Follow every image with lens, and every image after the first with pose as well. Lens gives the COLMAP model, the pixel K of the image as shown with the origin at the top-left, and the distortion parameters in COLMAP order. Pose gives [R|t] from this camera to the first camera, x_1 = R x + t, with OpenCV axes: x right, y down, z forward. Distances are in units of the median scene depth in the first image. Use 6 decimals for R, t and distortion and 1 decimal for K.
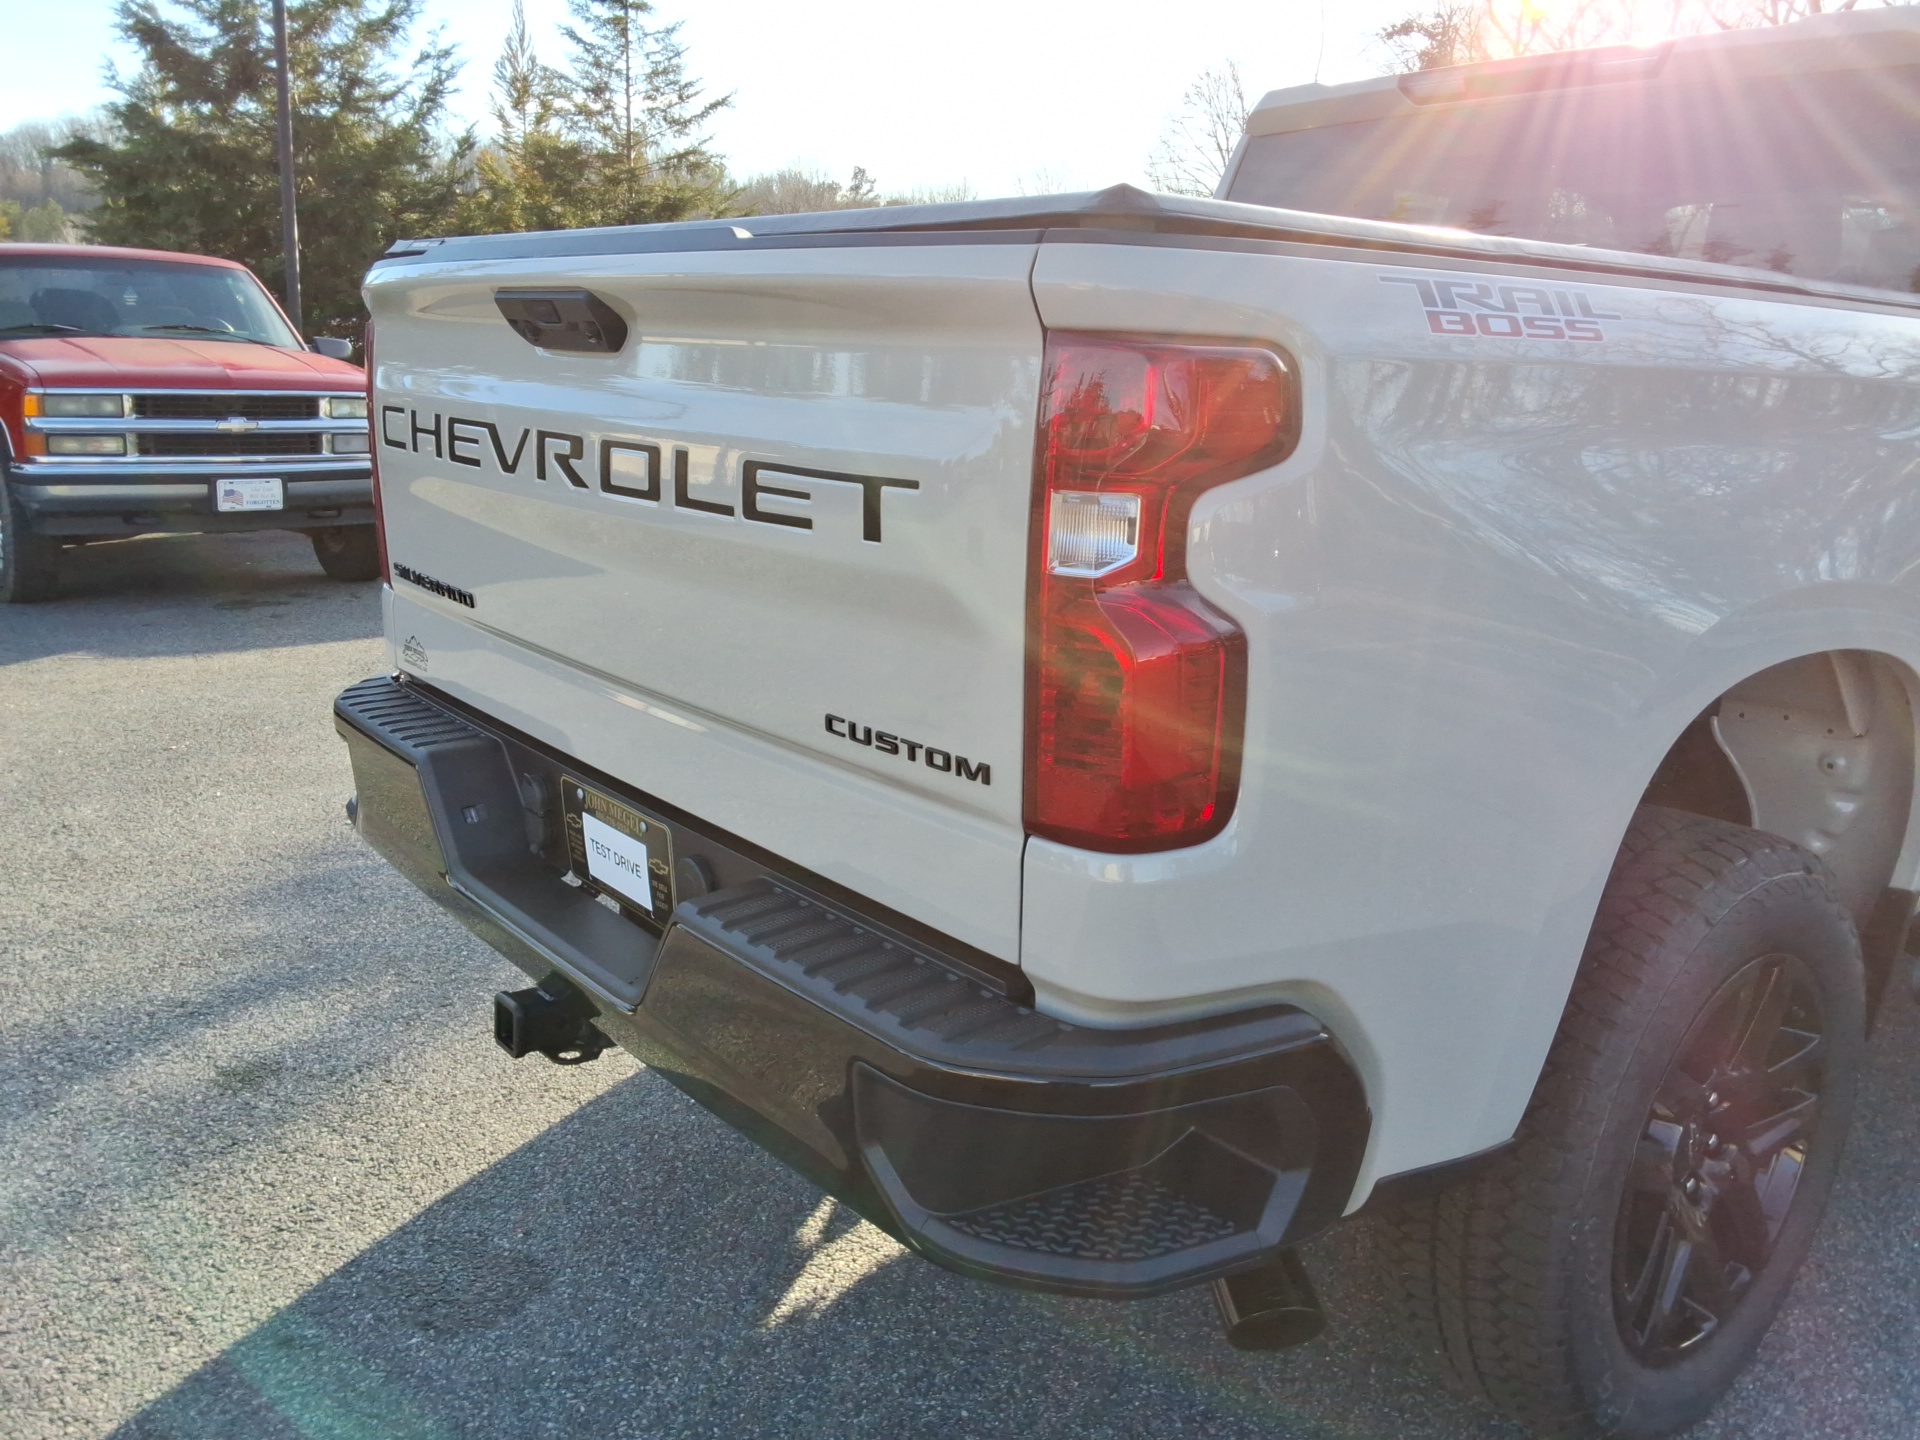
lens RADIAL K [[1545.0, 0, 974.2], [0, 1545.0, 706.3], [0, 0, 1]] dist [0.116271, -0.175909]
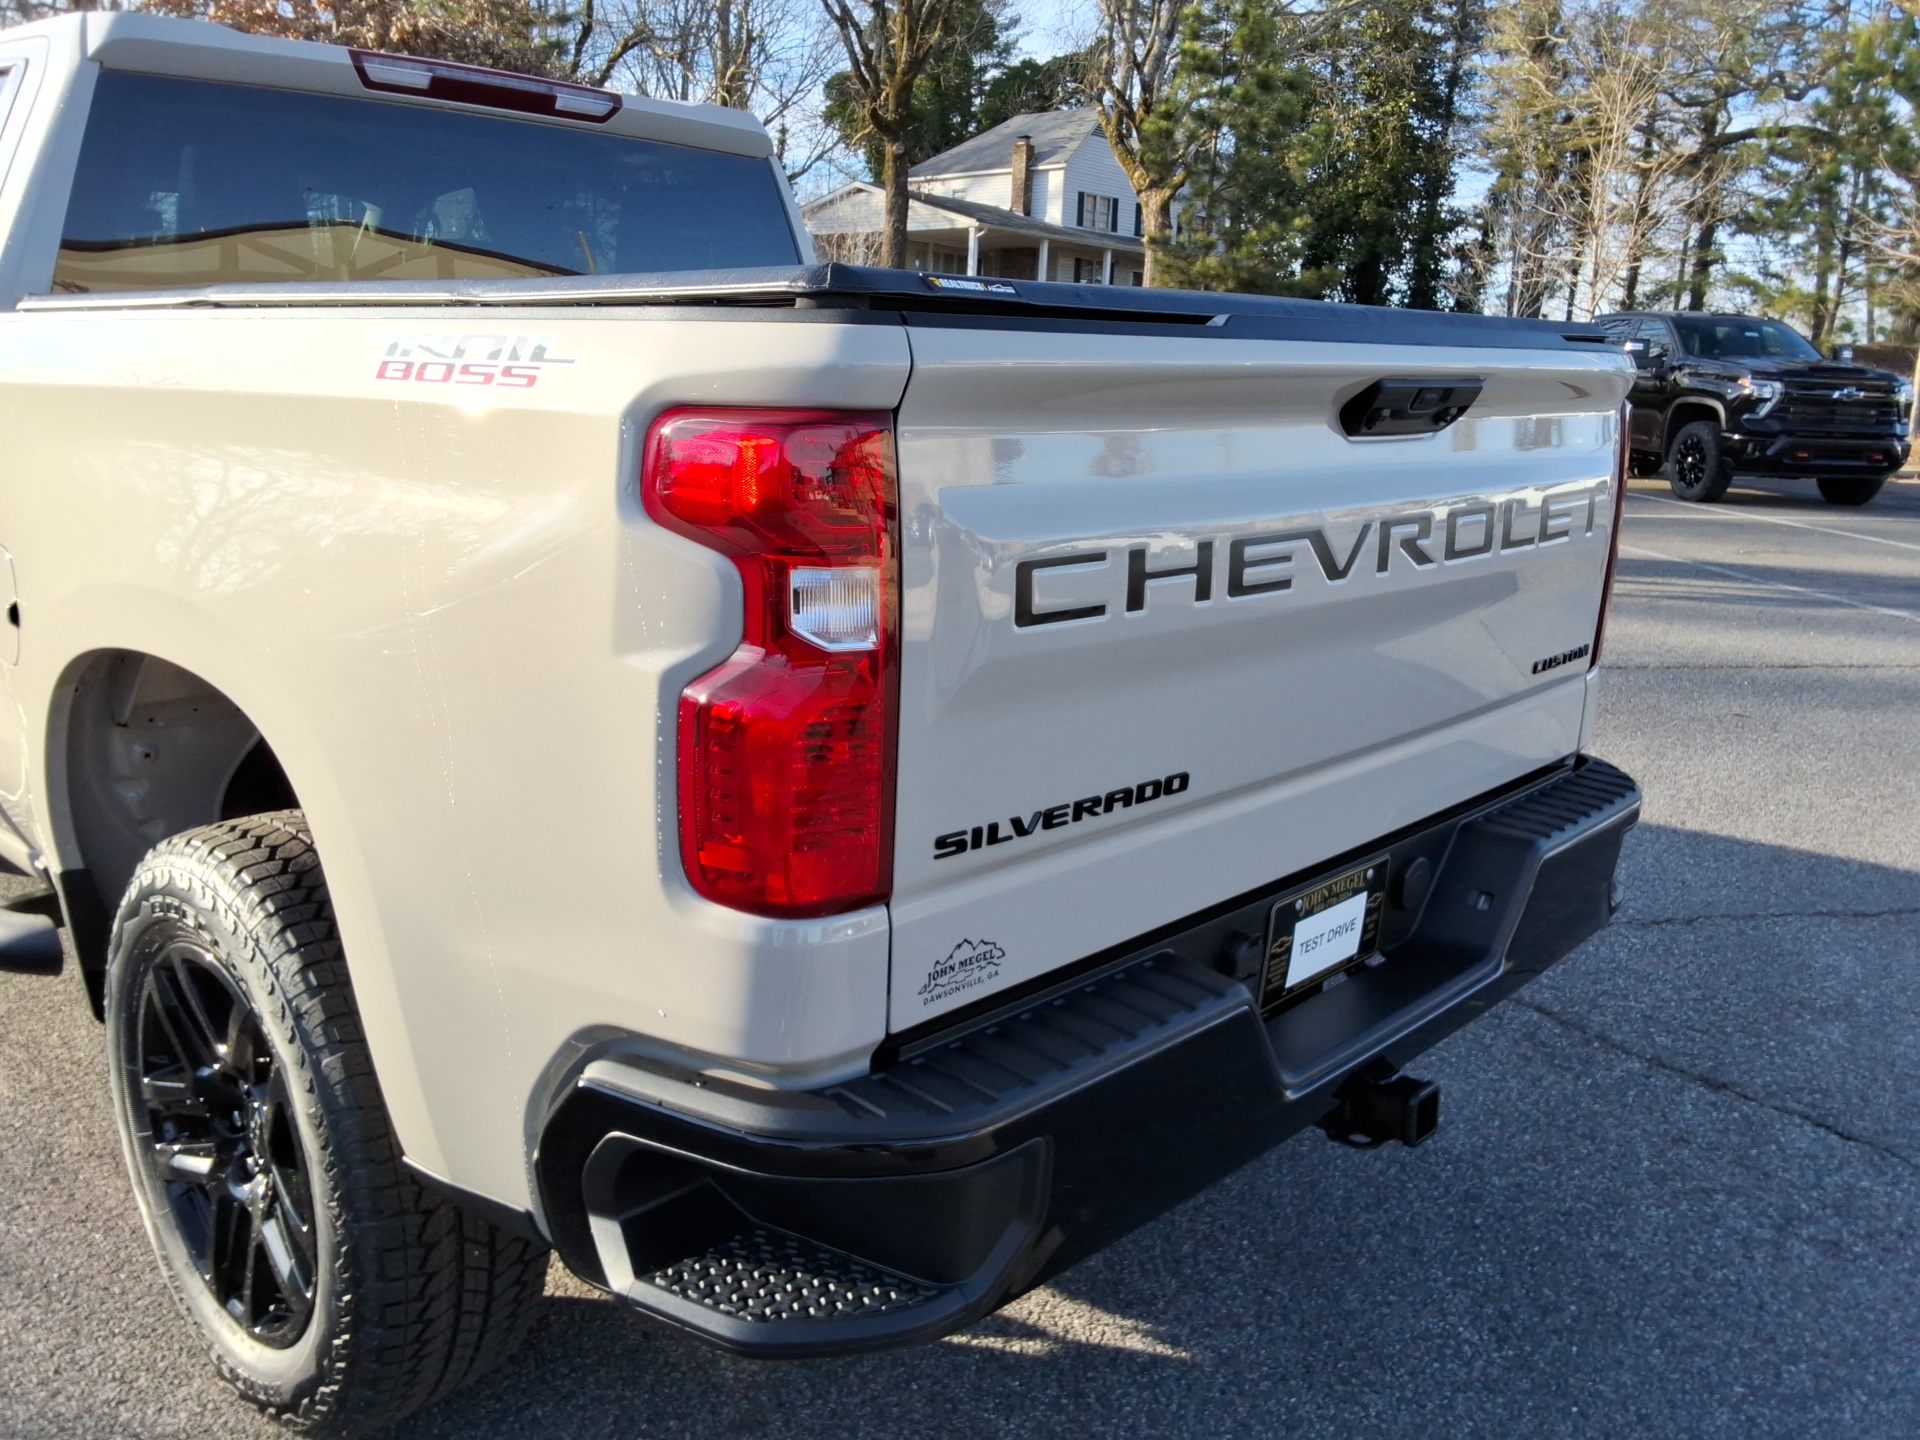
lens RADIAL K [[1545.0, 0, 975.4], [0, 1545.0, 720.7], [0, 0, 1]] dist [0.116271, -0.175909]
pose [[-0.140907, -0.259775, 0.955333, -1.053394], [0.193513, 0.939121, 0.283909, -0.338813], [-0.970926, 0.224875, -0.082059, 1.200148]]
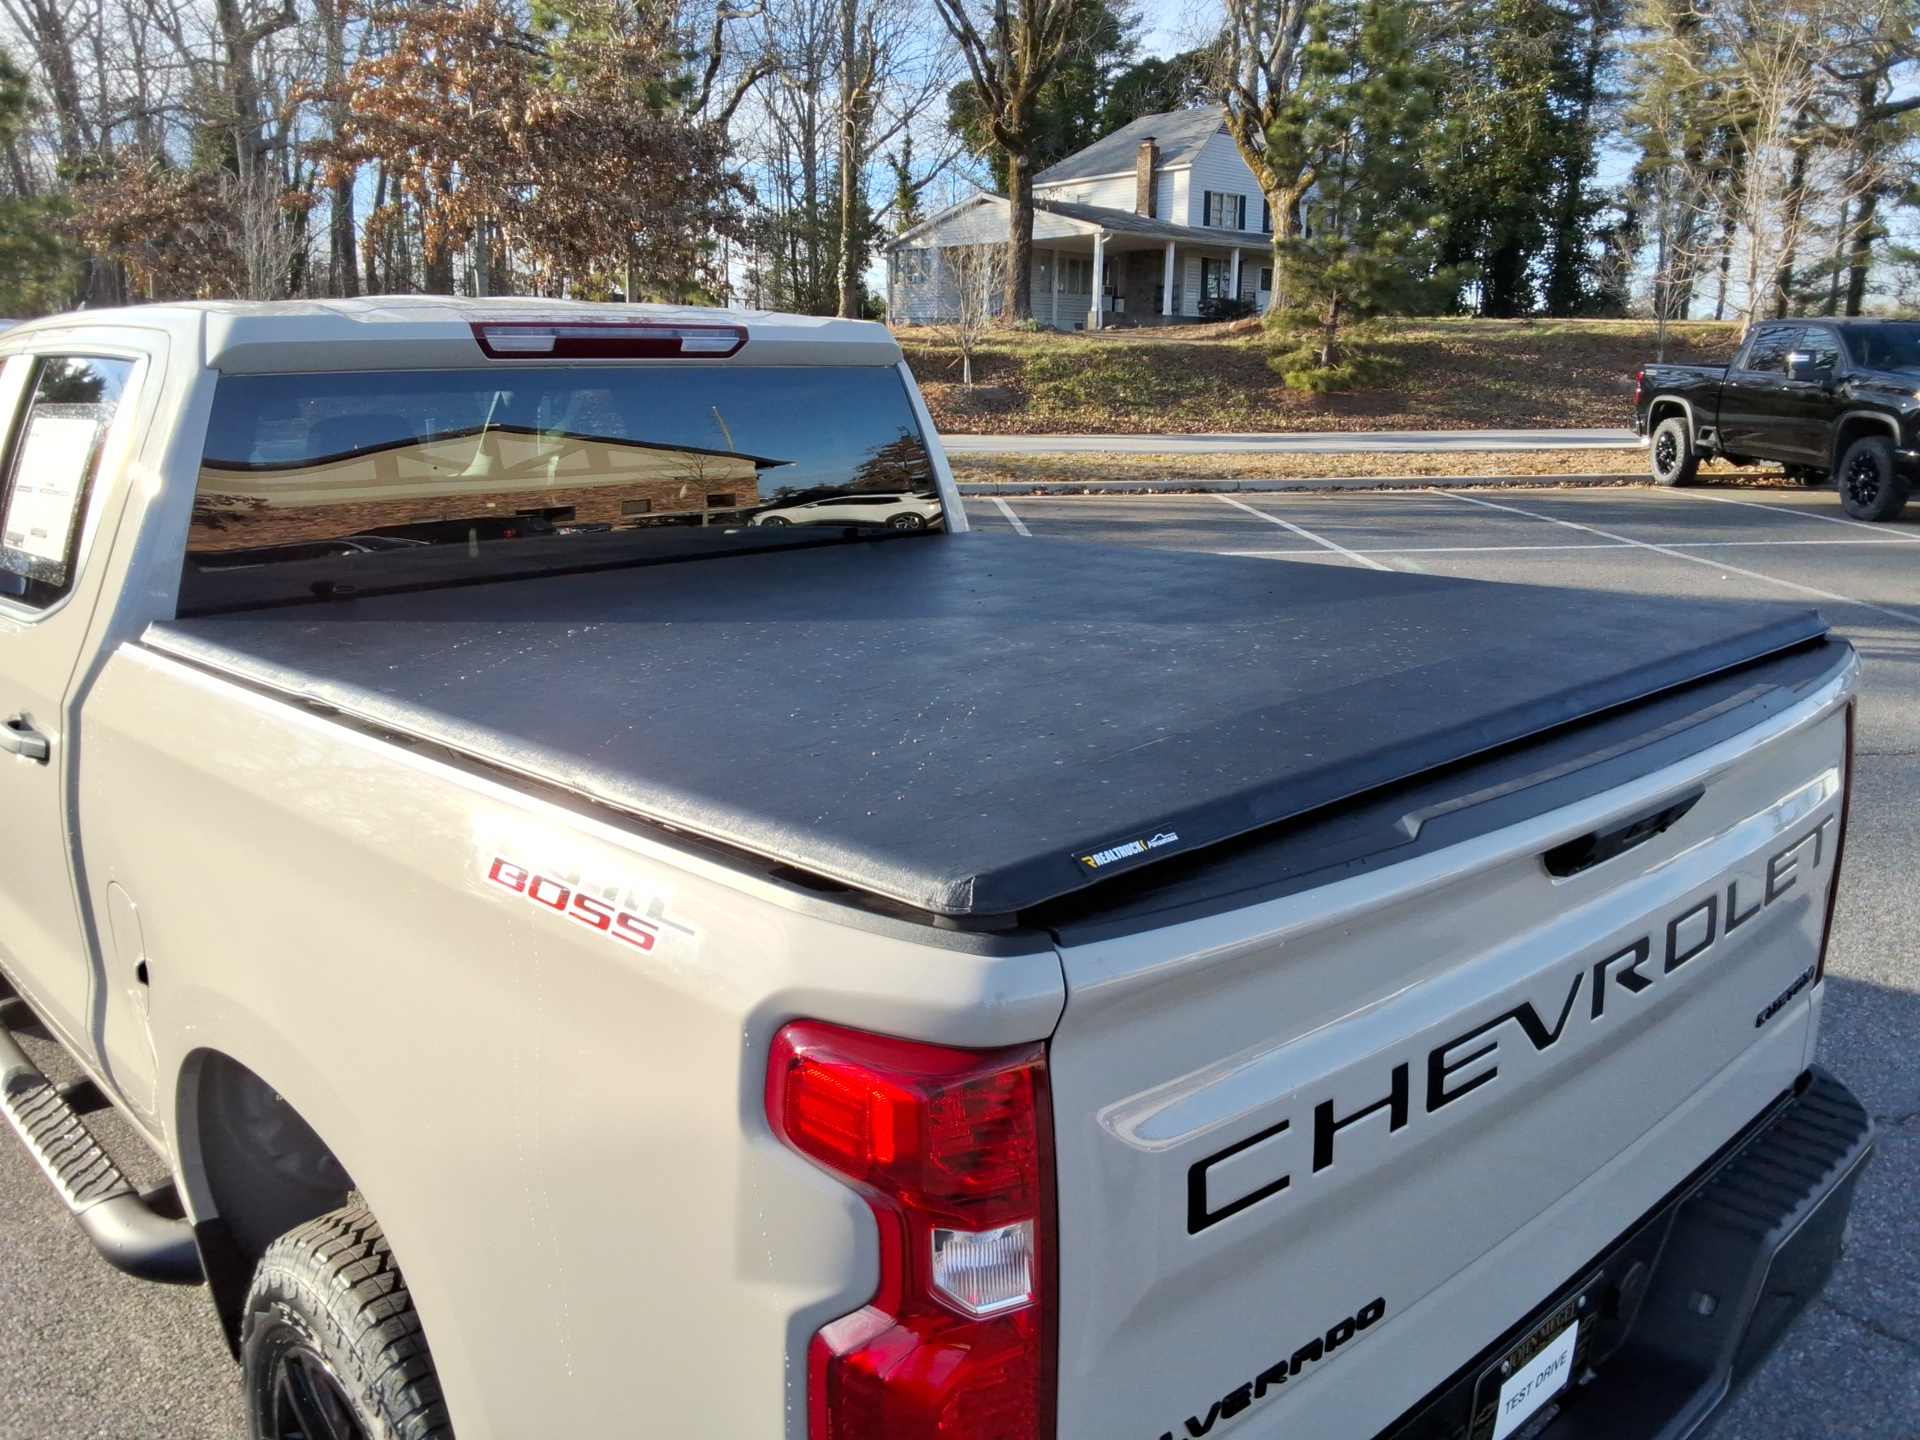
lens RADIAL K [[1545.0, 0, 979.3], [0, 1545.0, 705.4], [0, 0, 1]] dist [0.116271, -0.175909]
pose [[-0.066155, -0.253475, 0.965077, -0.922572], [0.231126, 0.936999, 0.261943, -0.538379], [-0.970672, 0.240384, -0.003402, 1.151128]]
